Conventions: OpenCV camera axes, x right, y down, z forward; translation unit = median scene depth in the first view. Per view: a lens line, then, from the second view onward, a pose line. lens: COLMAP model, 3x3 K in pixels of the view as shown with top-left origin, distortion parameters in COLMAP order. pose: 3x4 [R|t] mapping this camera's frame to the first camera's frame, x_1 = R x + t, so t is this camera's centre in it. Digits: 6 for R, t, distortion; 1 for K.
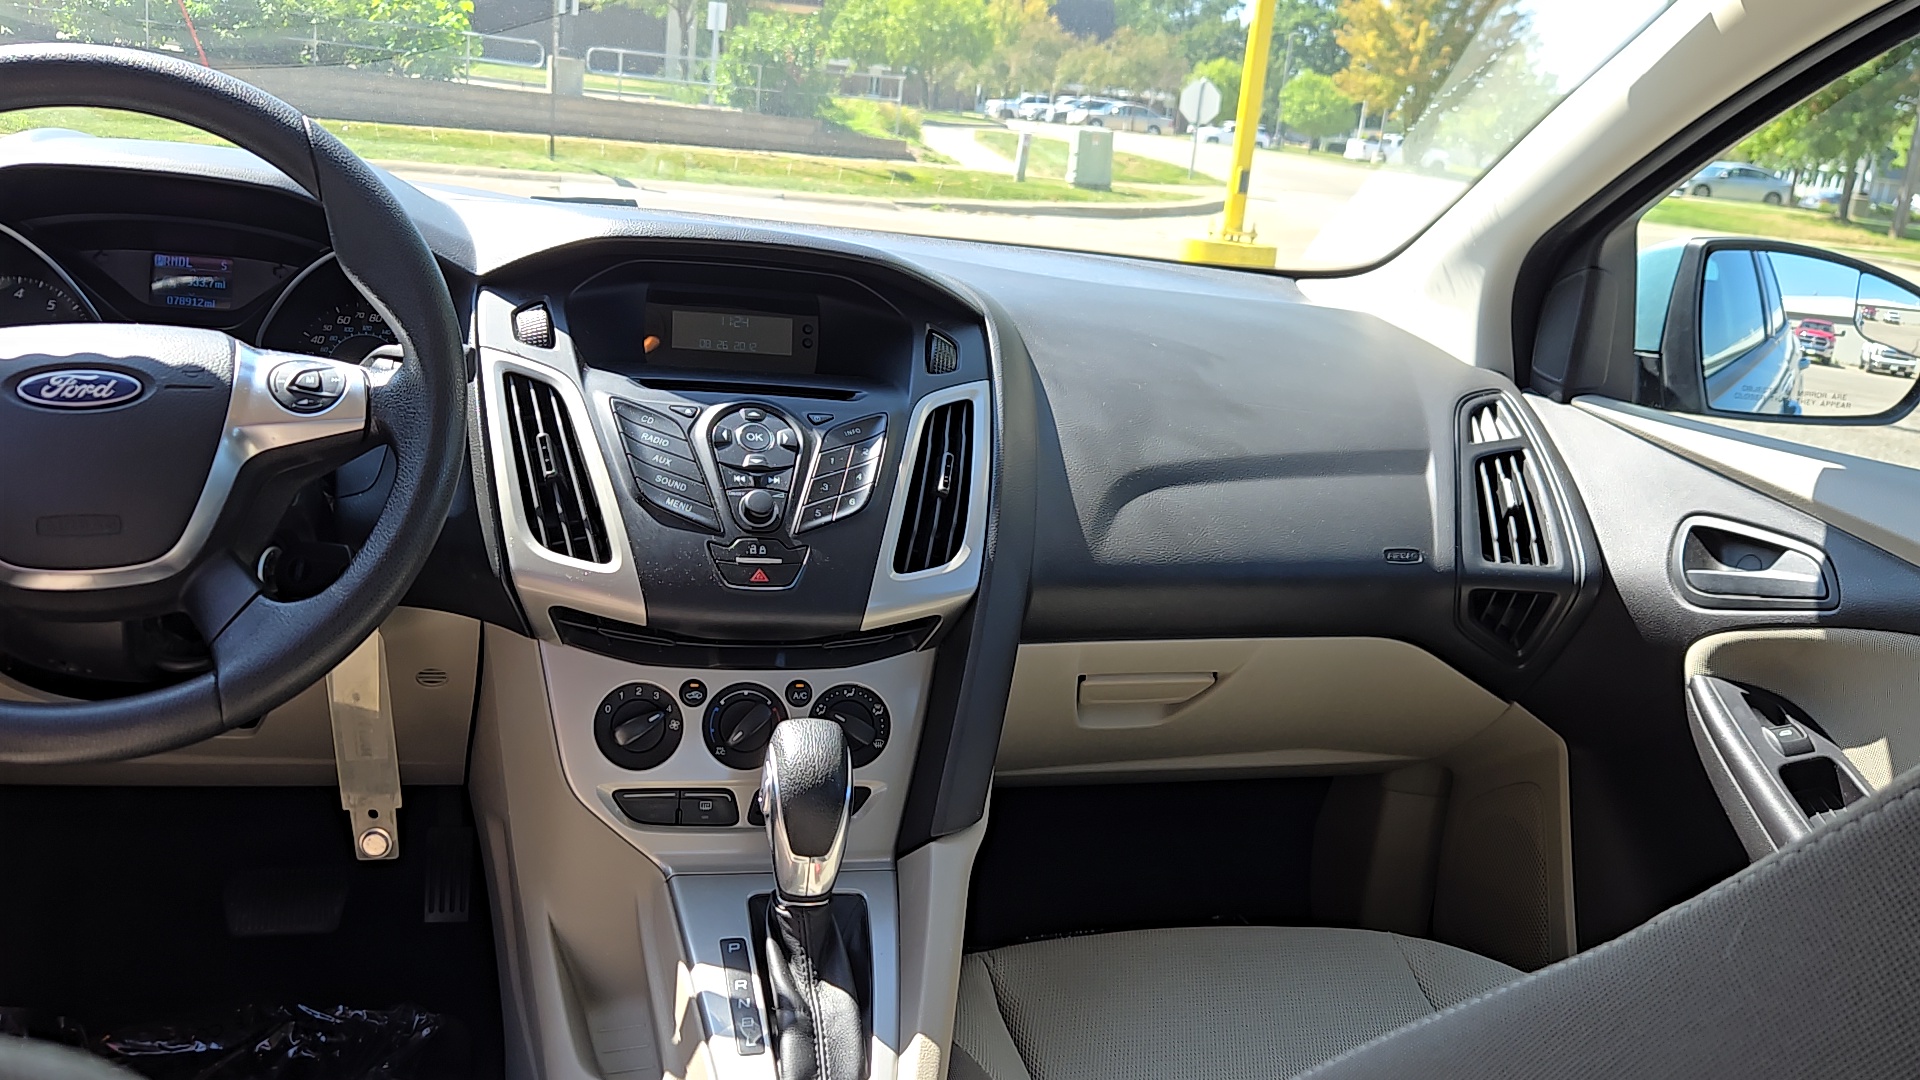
lens RADIAL K [[1602.4, 0, 968.8], [0, 1602.4, 532.8], [0, 0, 1]] dist [0.006576, -0.003041]
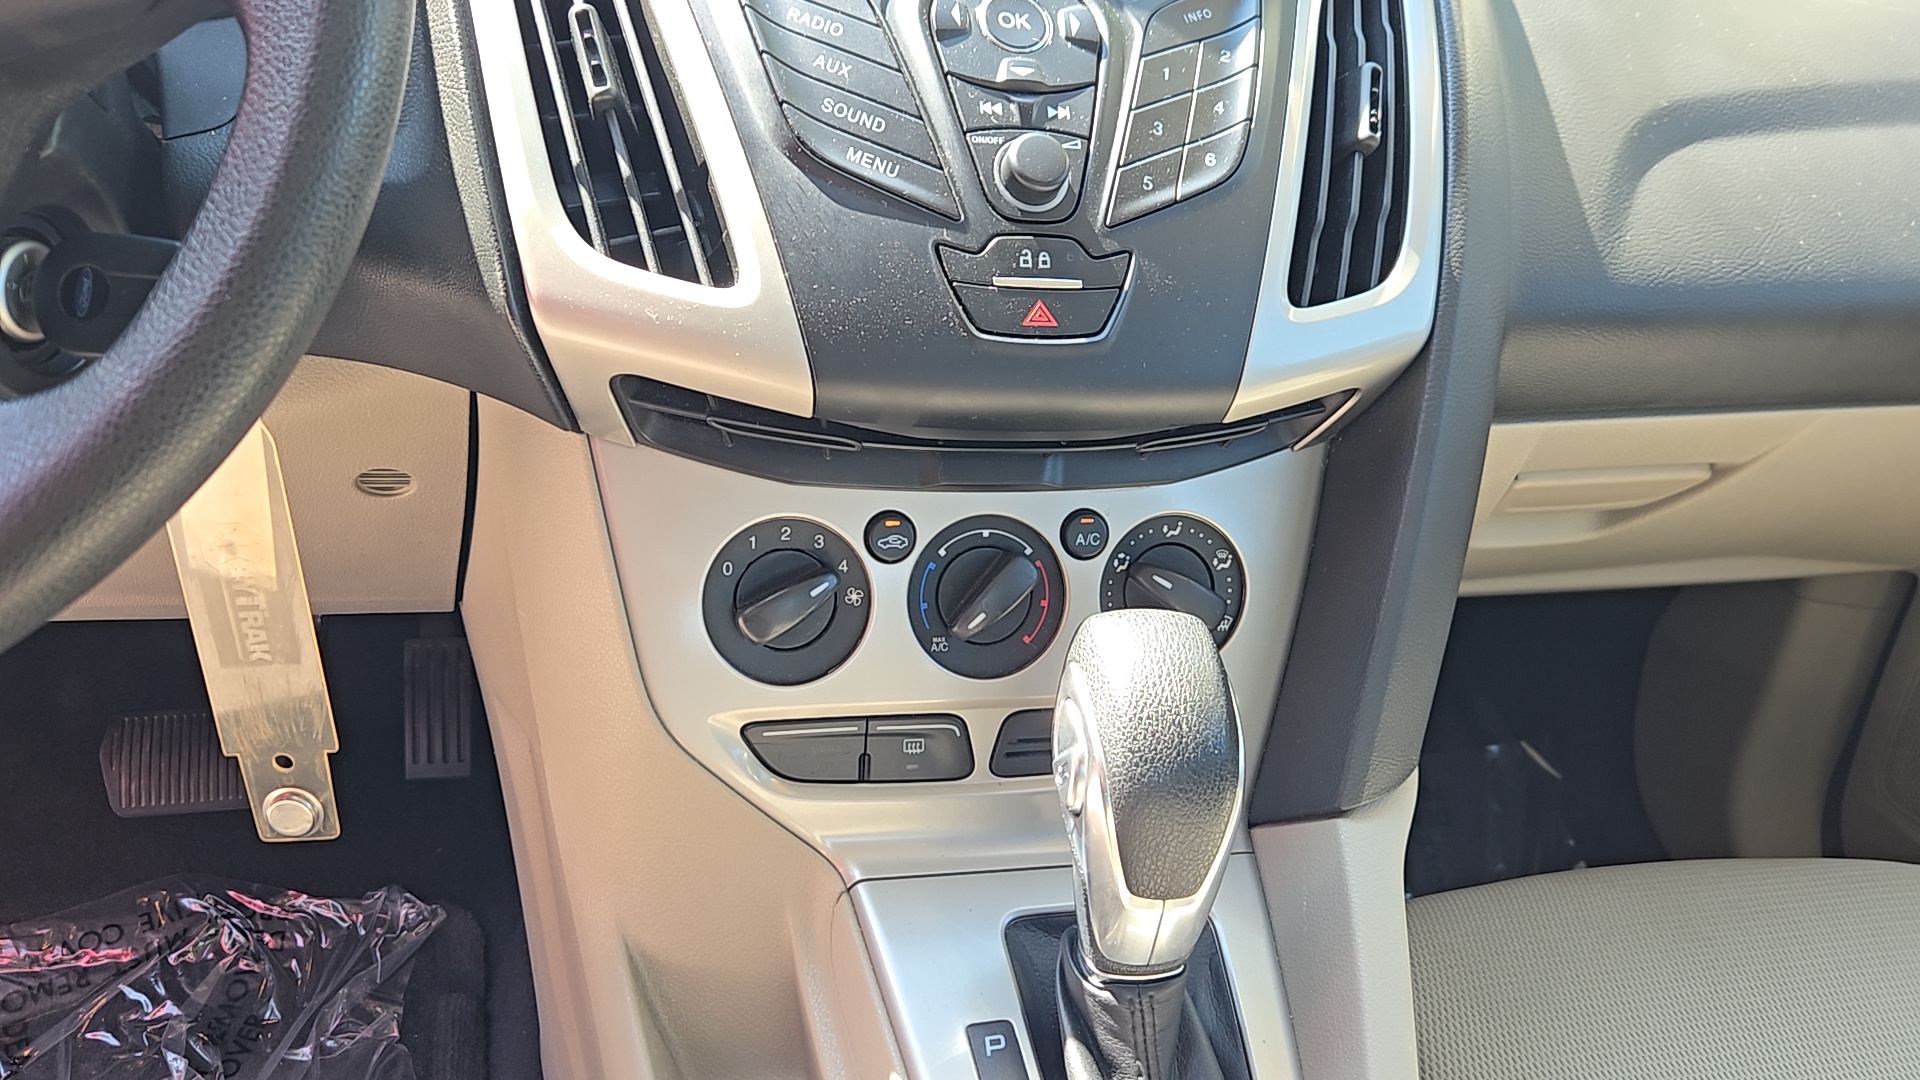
lens RADIAL K [[1602.4, 0, 954.2], [0, 1602.4, 534.3], [0, 0, 1]] dist [0.006576, -0.003041]
pose [[0.999913, 0.013039, 0.002185, -0.152963], [-0.013205, 0.977085, 0.212439, -0.010781], [0.000635, -0.212449, 0.977172, 0.497918]]
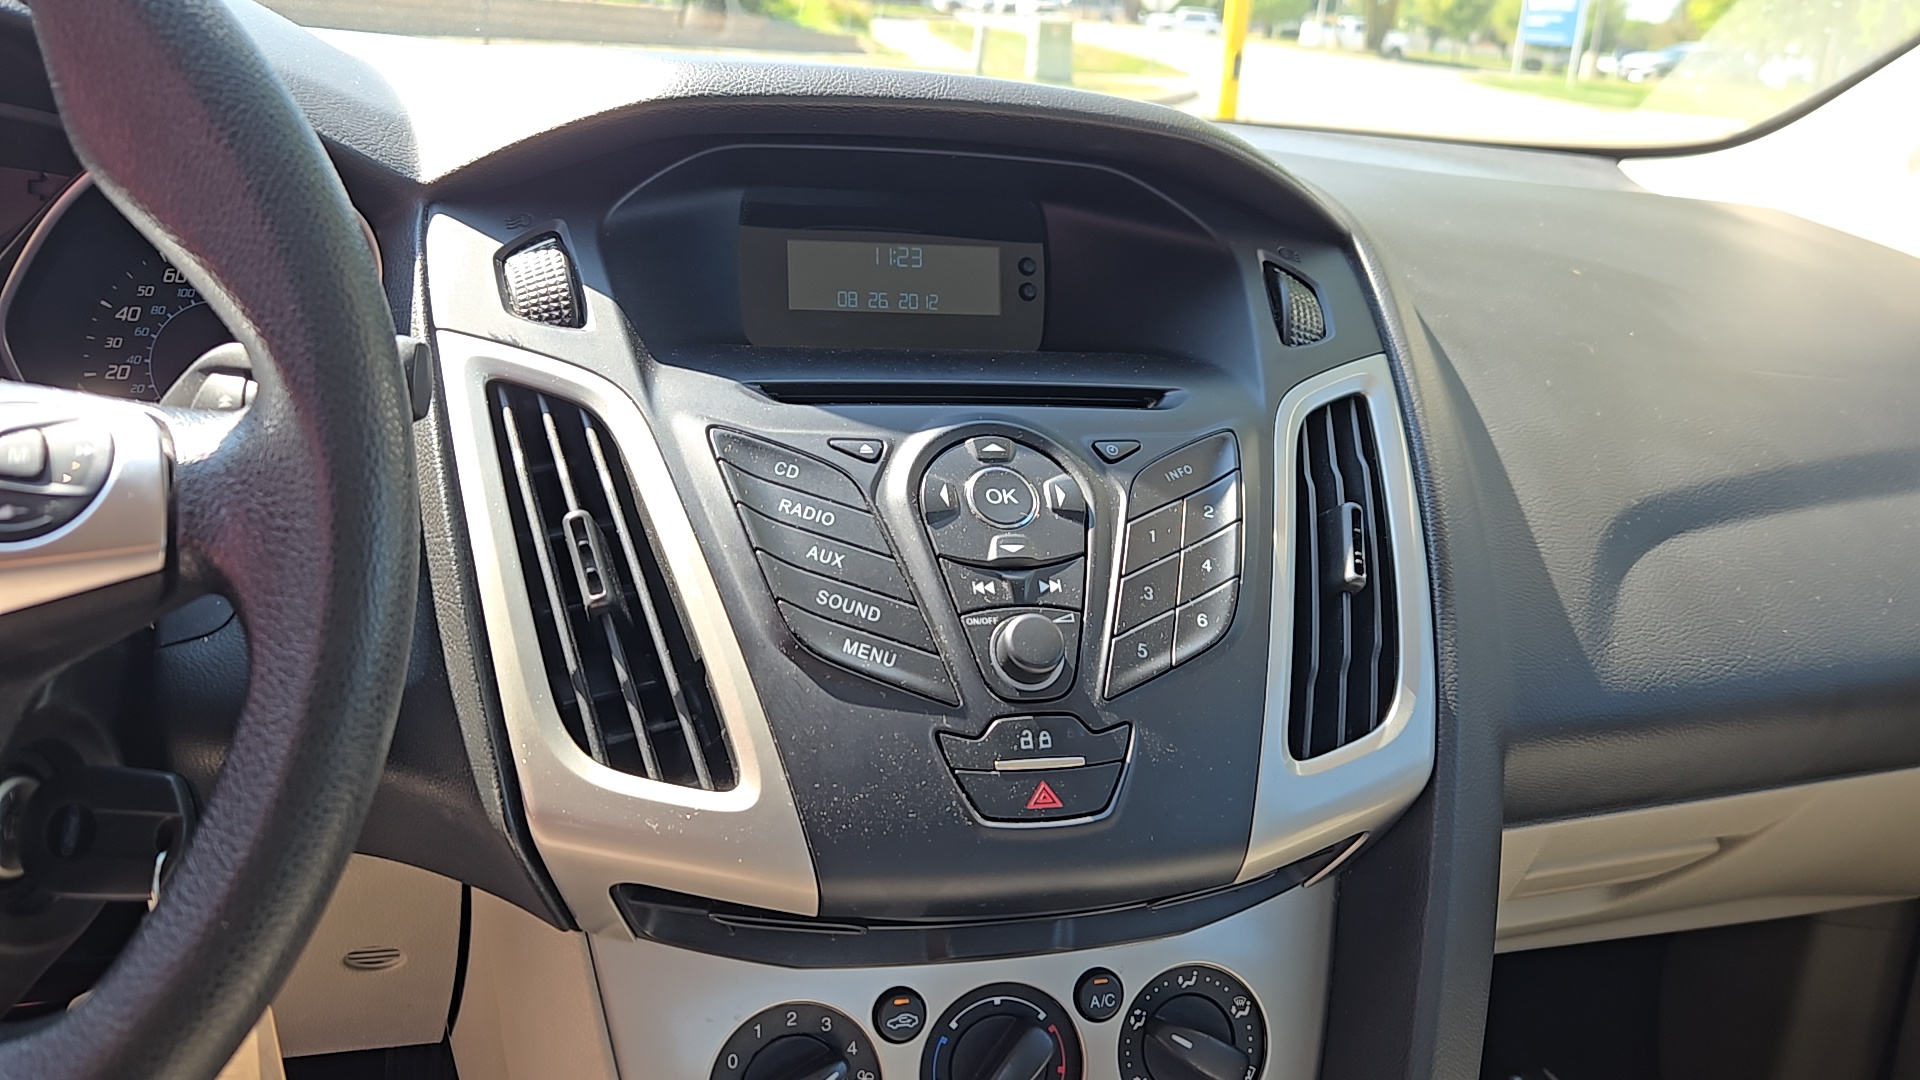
lens RADIAL K [[1602.4, 0, 952.6], [0, 1602.4, 538.8], [0, 0, 1]] dist [0.006576, -0.003041]
pose [[0.999341, -0.031974, 0.017178, -0.159778], [0.030830, 0.997526, 0.063173, -0.079602], [-0.019156, -0.062601, 0.997855, 0.512196]]
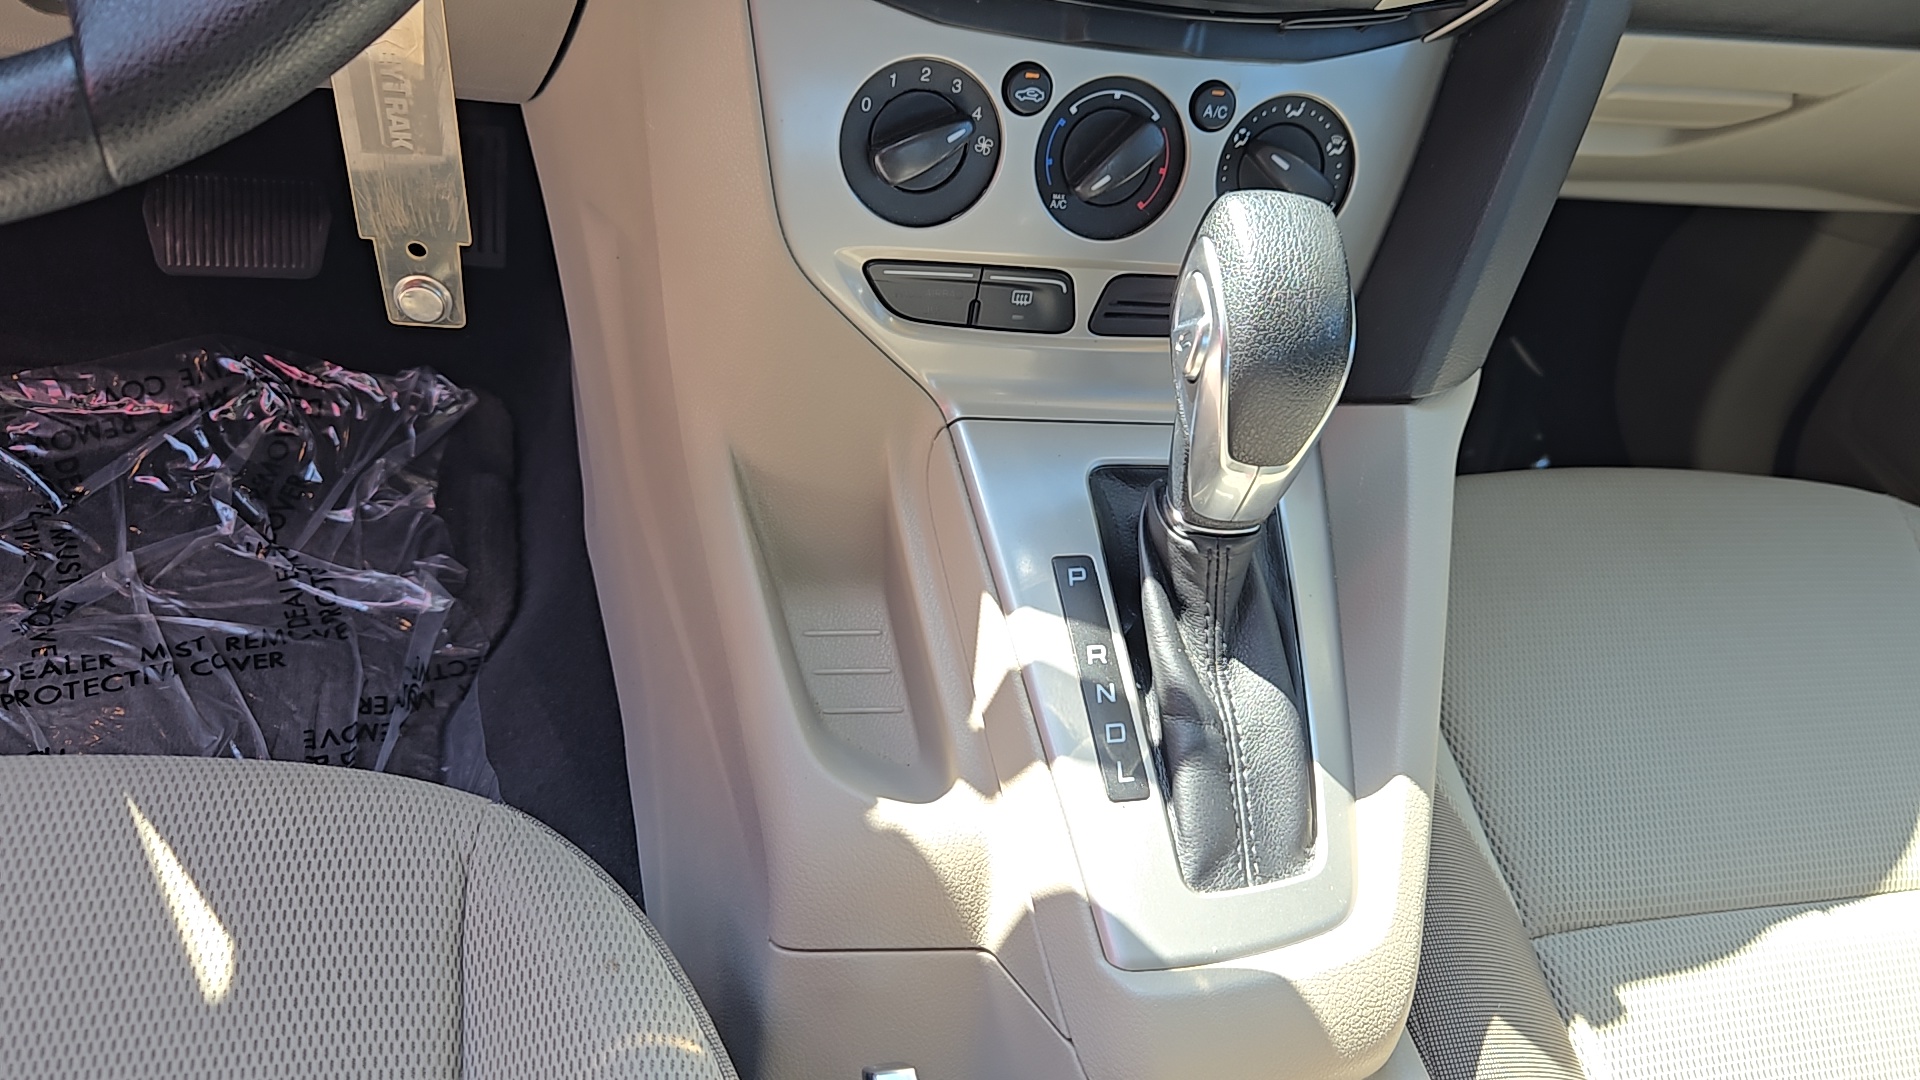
lens RADIAL K [[1602.4, 0, 953.3], [0, 1602.4, 523.3], [0, 0, 1]] dist [0.006576, -0.003041]
pose [[0.992354, 0.107427, 0.060766, -0.212956], [-0.123407, 0.871602, 0.474427, -0.021132], [-0.001998, -0.478298, 0.878195, 0.478021]]
